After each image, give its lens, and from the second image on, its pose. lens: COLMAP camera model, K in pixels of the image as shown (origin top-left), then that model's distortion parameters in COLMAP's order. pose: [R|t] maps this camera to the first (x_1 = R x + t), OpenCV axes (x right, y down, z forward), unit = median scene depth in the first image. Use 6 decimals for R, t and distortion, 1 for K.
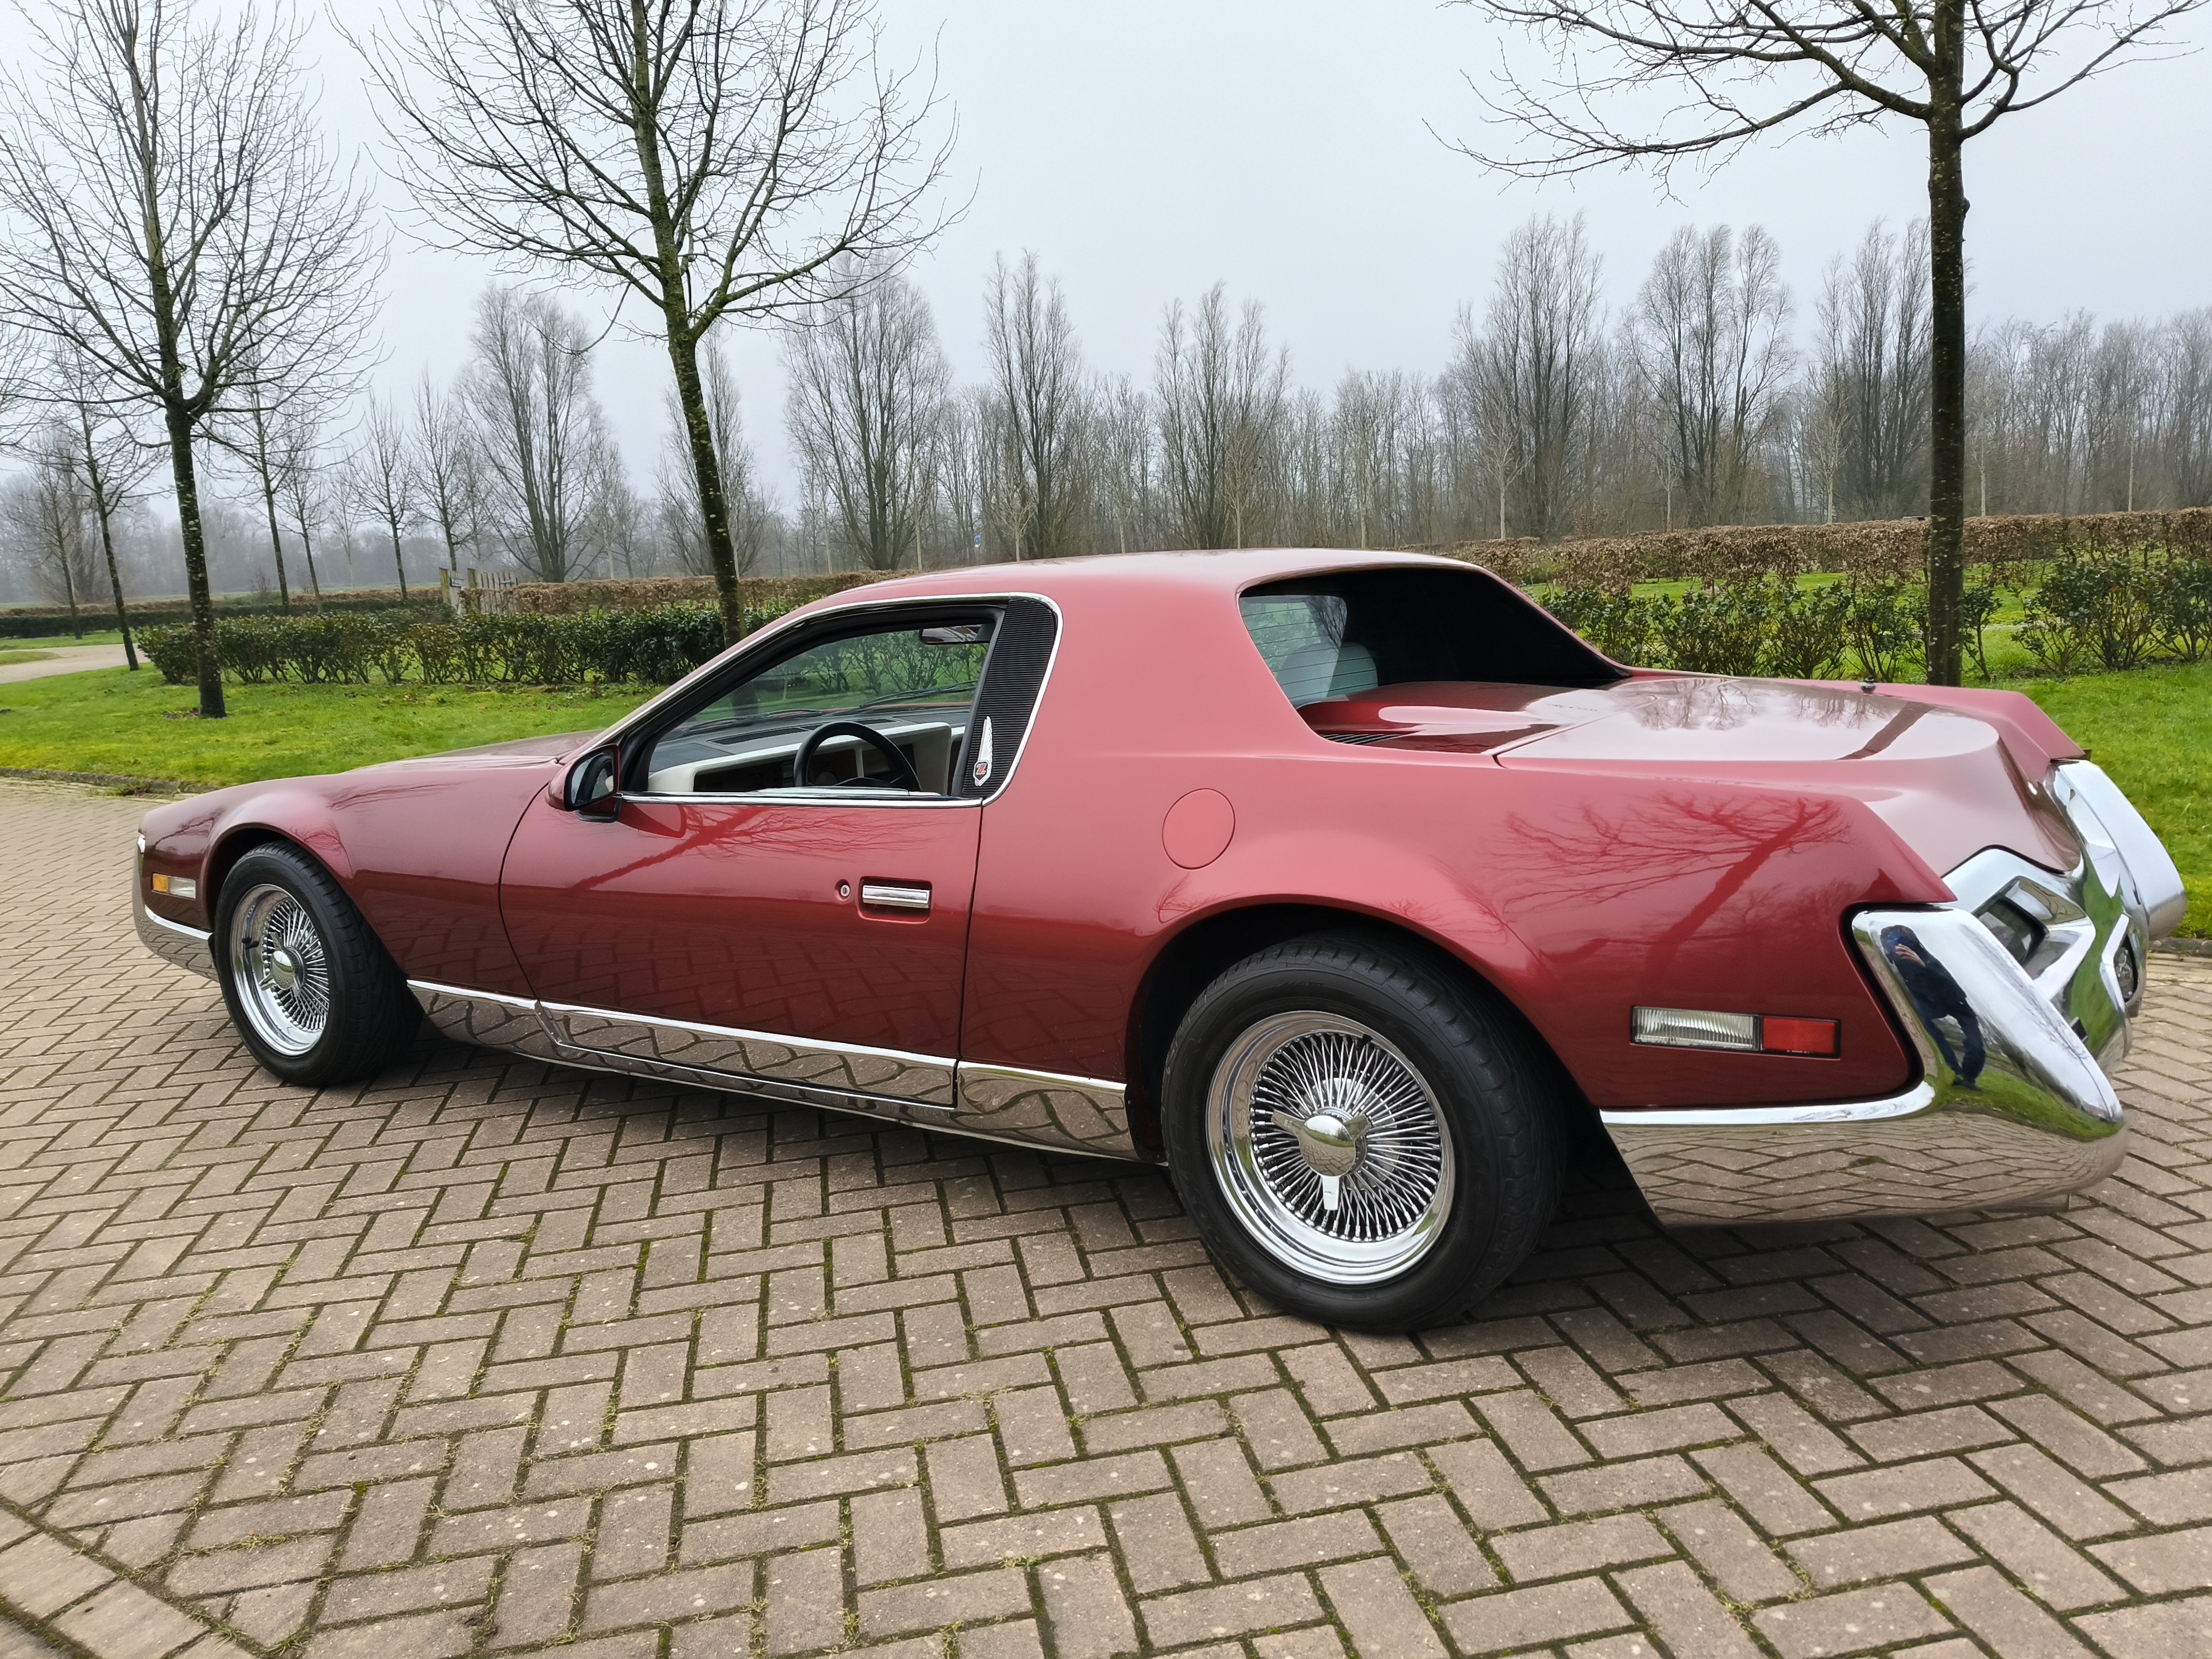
lens RADIAL K [[1723.4, 0, 1116.8], [0, 1723.4, 833.1], [0, 0, 1]] dist [0.056381, -0.116598]
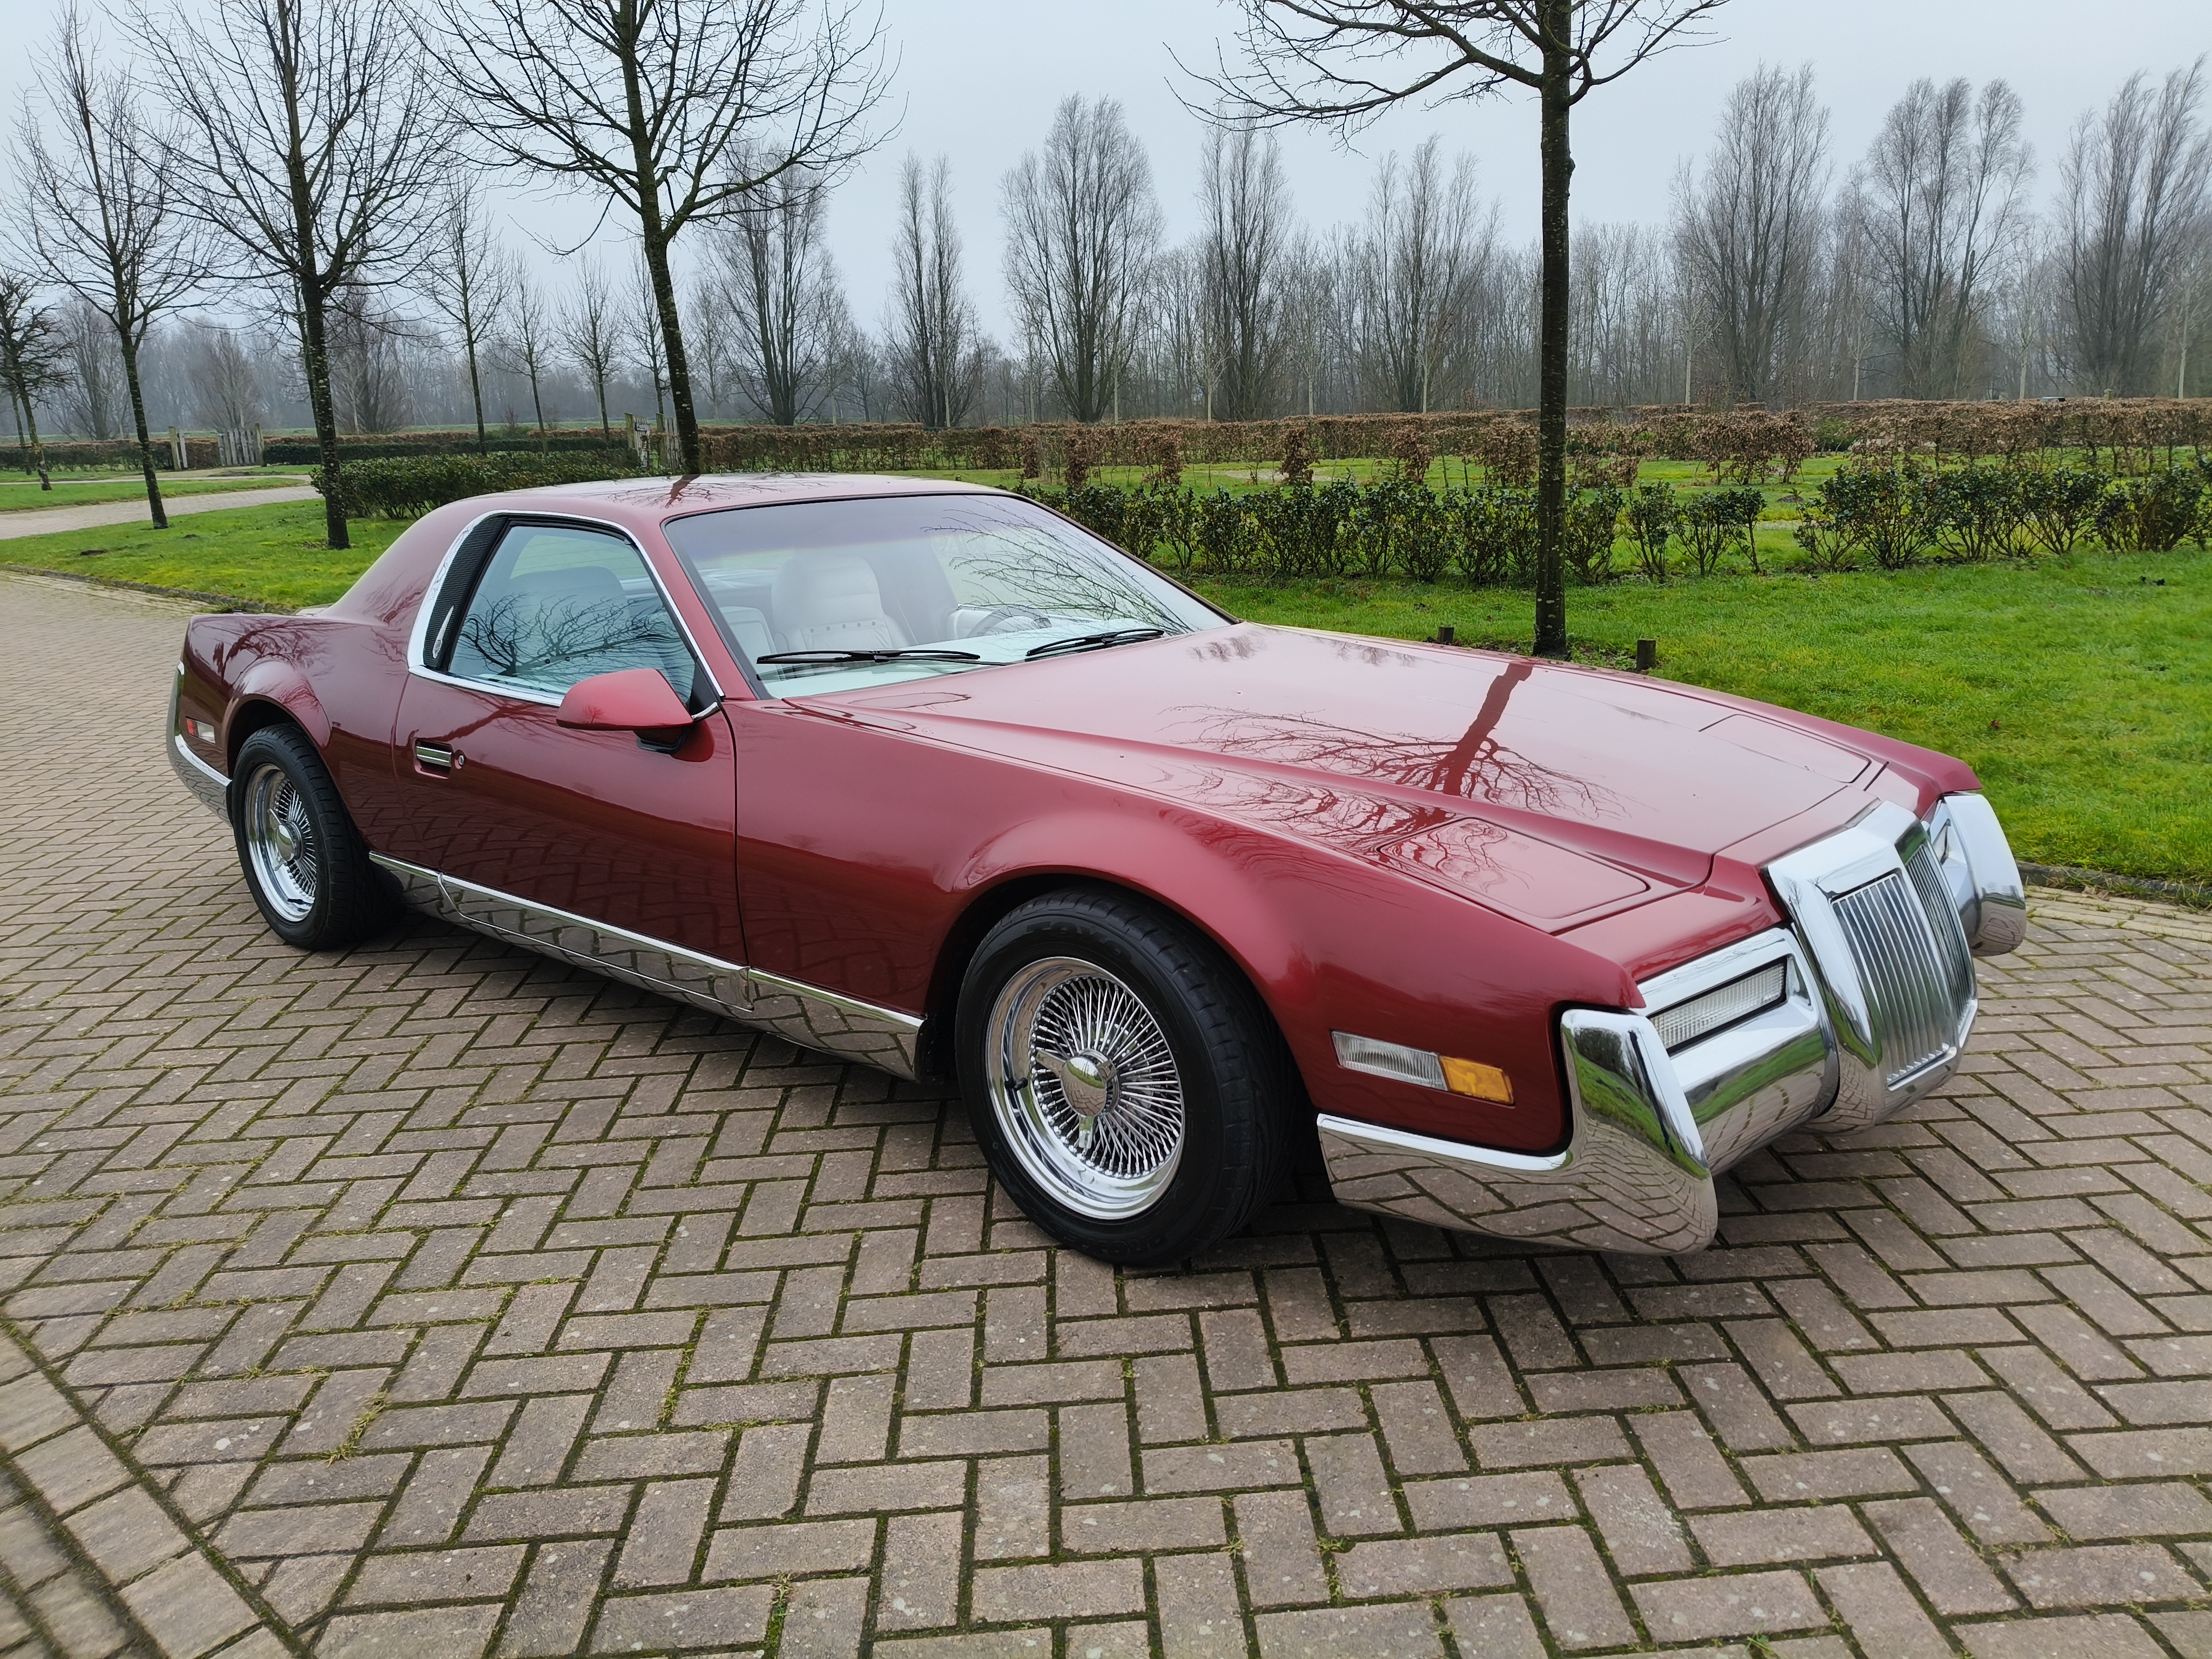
lens RADIAL K [[1696.3, 0, 1124.2], [0, 1696.3, 787.6], [0, 0, 1]] dist [0.044281, -0.100653]
pose [[0.989904, 0.052653, -0.131594, 0.175974], [-0.044212, 0.996822, 0.066263, -0.004656], [0.134665, -0.059776, 0.989087, -0.091892]]
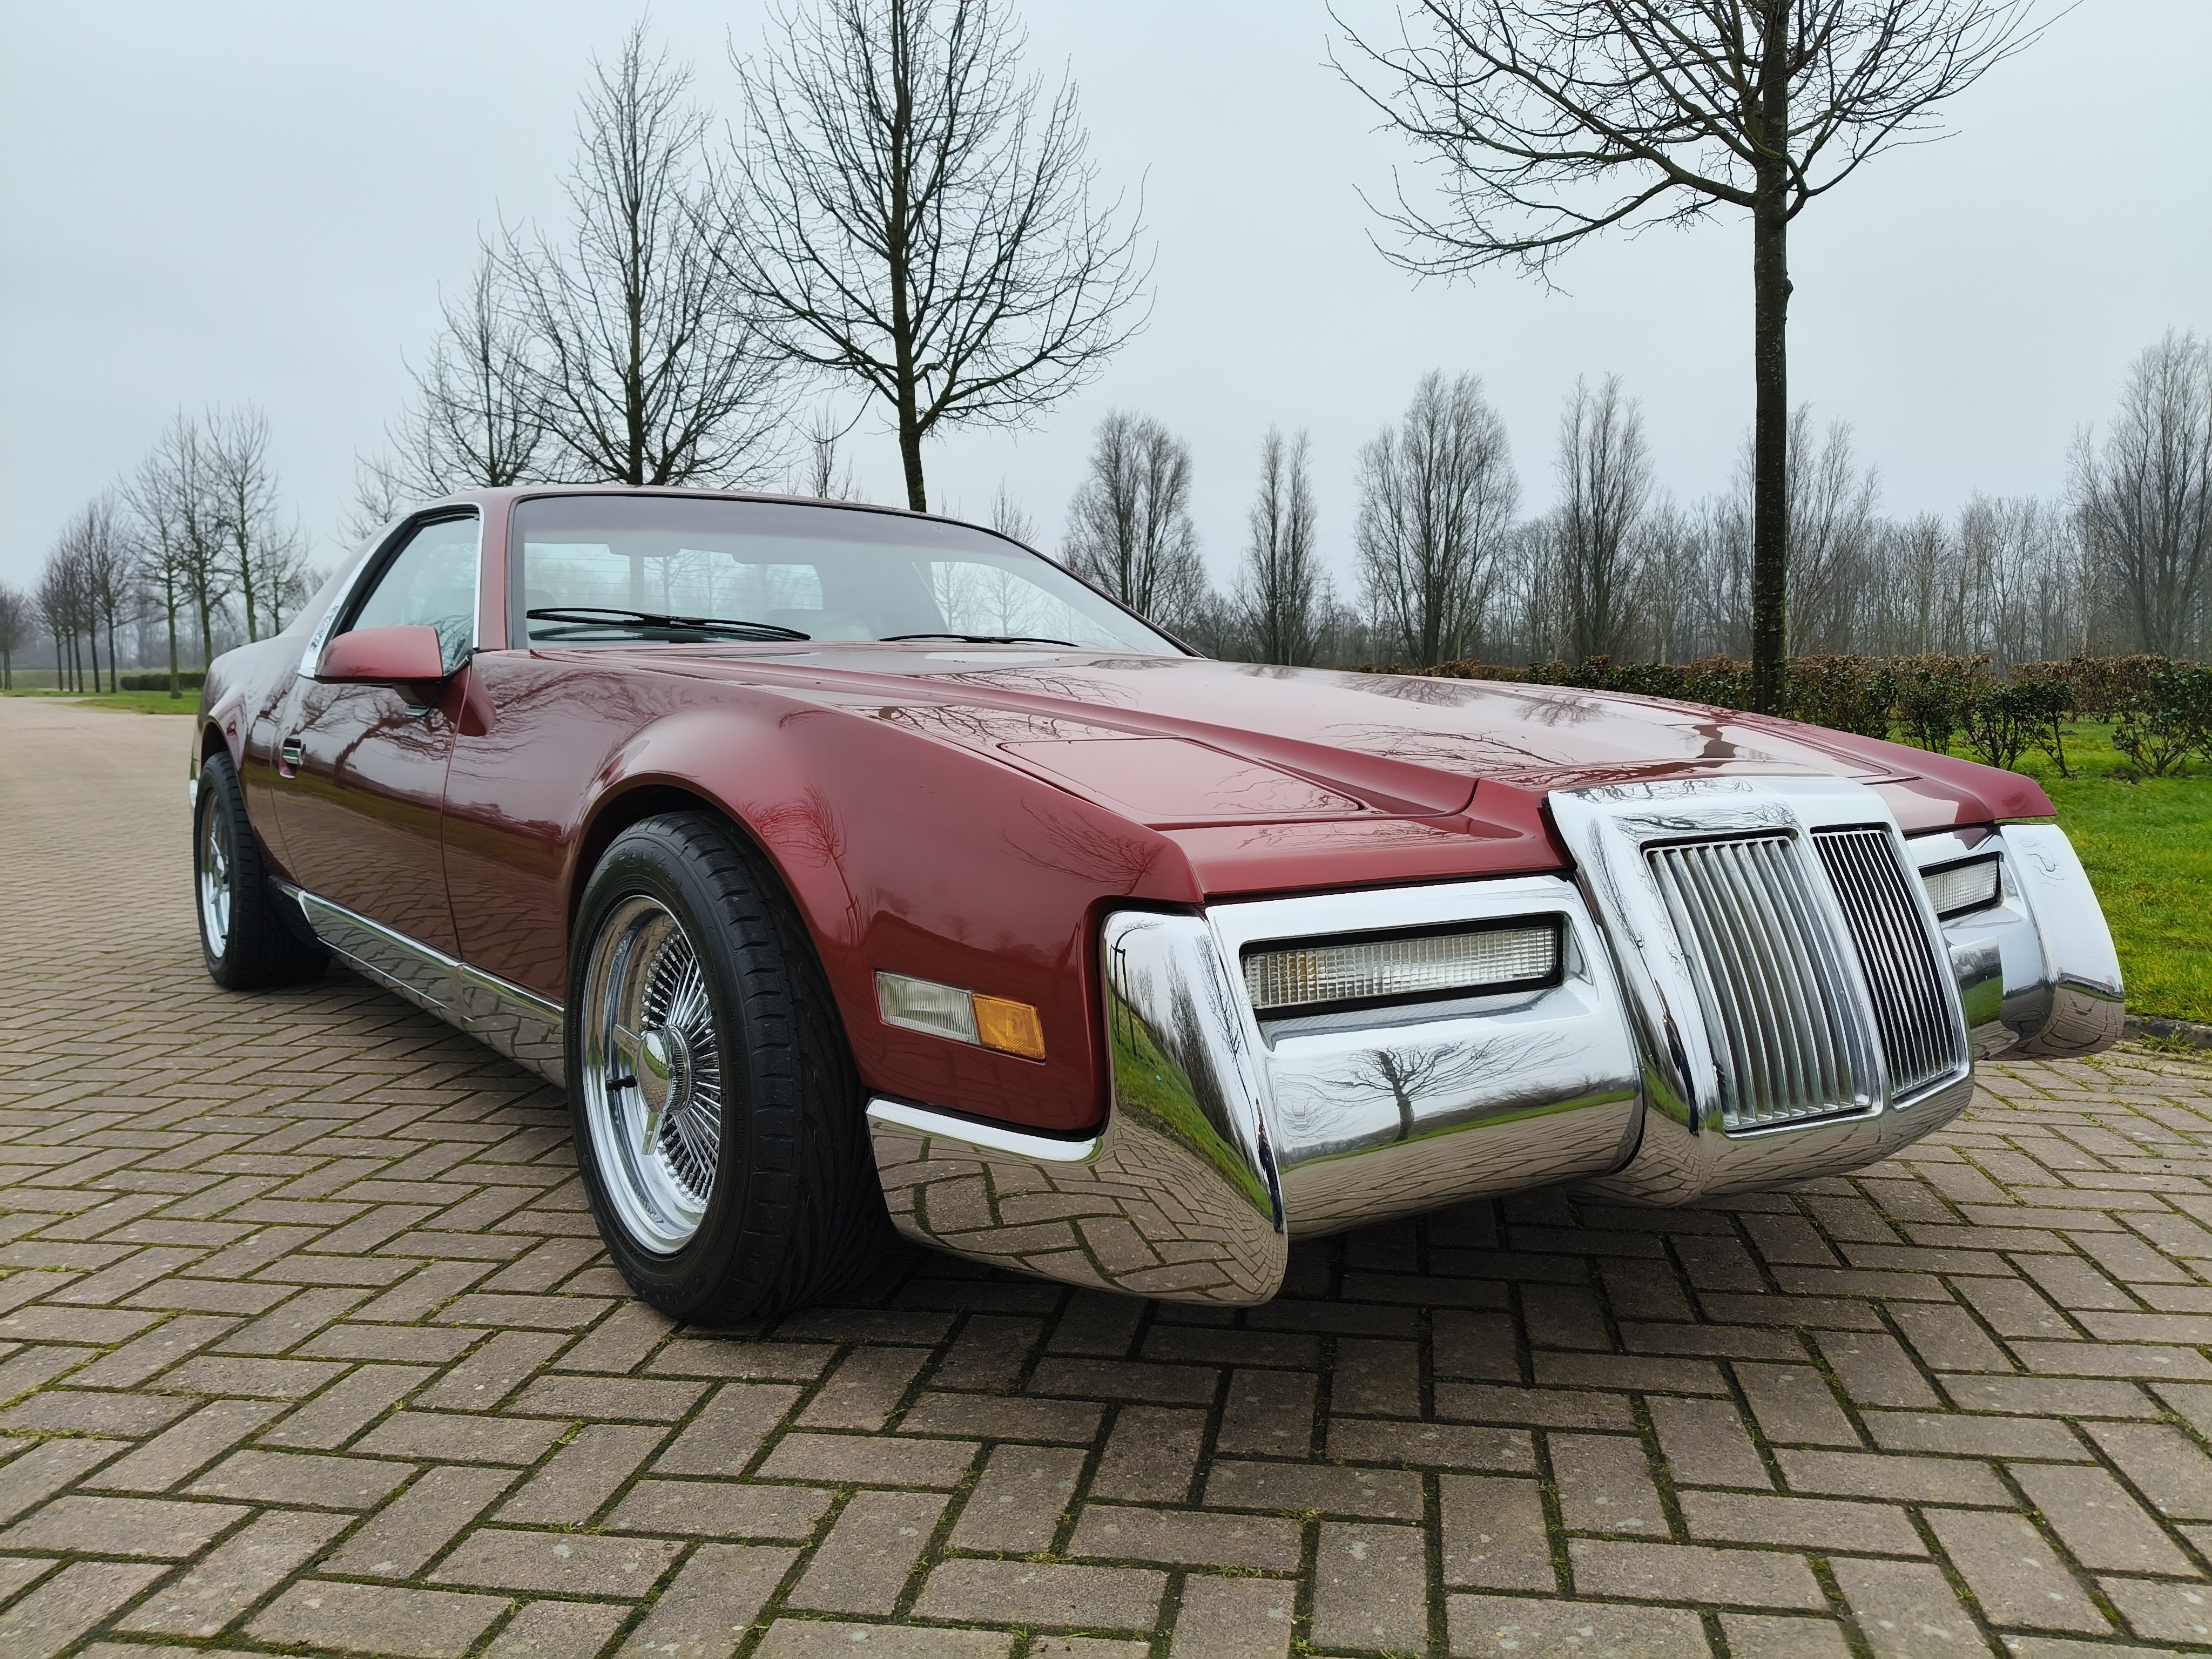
lens RADIAL K [[1696.3, 0, 1124.2], [0, 1696.3, 787.6], [0, 0, 1]] dist [0.044281, -0.100653]
pose [[0.937511, 0.069947, -0.340854, 0.233735], [-0.100431, 0.992291, -0.072606, 0.024873], [0.333148, 0.102301, 0.937308, -0.029831]]
